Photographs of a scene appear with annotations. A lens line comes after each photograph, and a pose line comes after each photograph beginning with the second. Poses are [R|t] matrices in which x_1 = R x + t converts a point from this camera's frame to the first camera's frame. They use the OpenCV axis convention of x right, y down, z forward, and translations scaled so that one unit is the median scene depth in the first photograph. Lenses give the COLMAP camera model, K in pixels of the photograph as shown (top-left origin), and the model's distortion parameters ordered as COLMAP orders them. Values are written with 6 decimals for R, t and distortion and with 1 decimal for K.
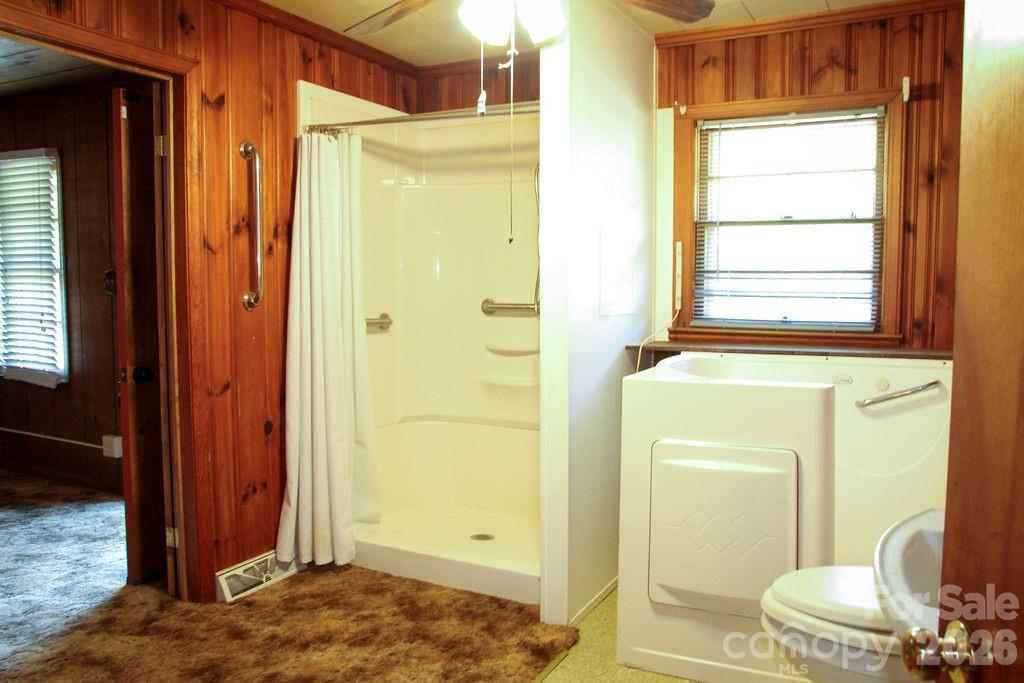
lens RADIAL K [[813.4, 0, 512.4], [0, 813.4, 346.8], [0, 0, 1]] dist [-0.119501, 0.108990]
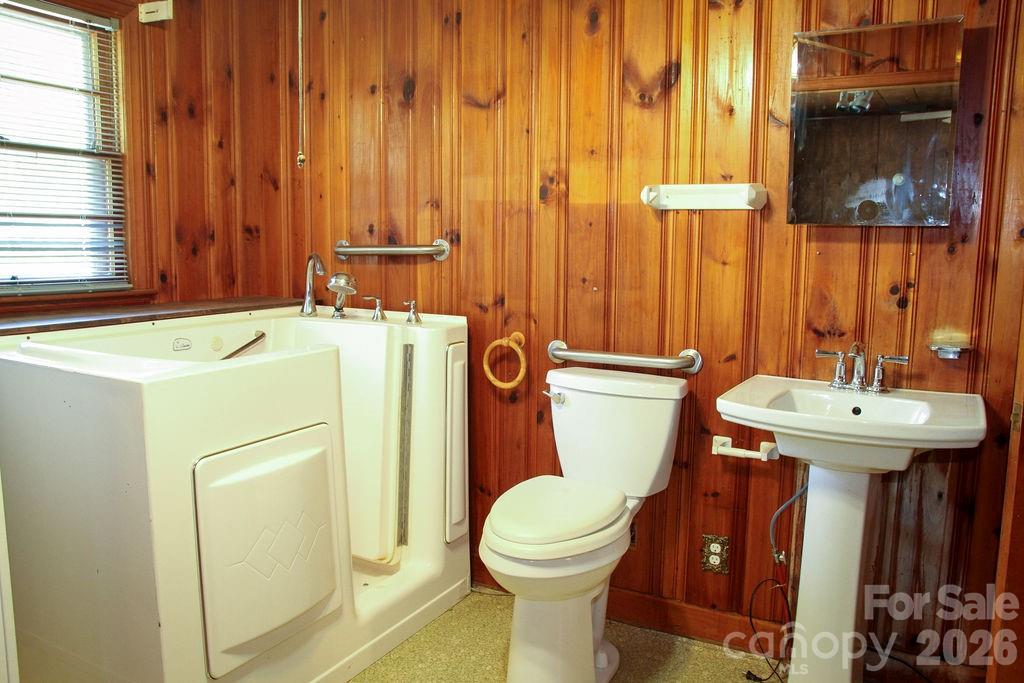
lens RADIAL K [[813.4, 0, 512.8], [0, 813.4, 347.4], [0, 0, 1]] dist [-0.119501, 0.108990]
pose [[0.034674, -0.130340, 0.990863, -0.385990], [0.059465, 0.989972, 0.128142, -0.041075], [-0.997628, 0.054478, 0.042077, 0.556521]]
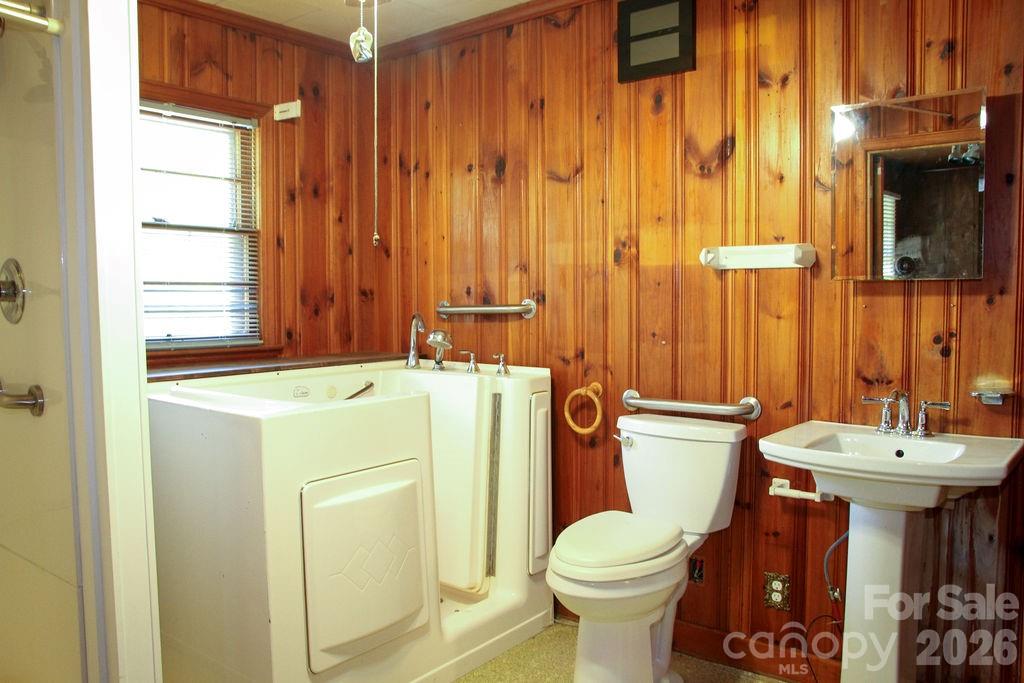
lens RADIAL K [[813.4, 0, 510.7], [0, 813.4, 343.7], [0, 0, 1]] dist [-0.119501, 0.108990]
pose [[0.194732, -0.054135, 0.979361, -0.471264], [0.073575, 0.996469, 0.040451, -0.037026], [-0.978093, 0.064180, 0.198028, 0.494201]]
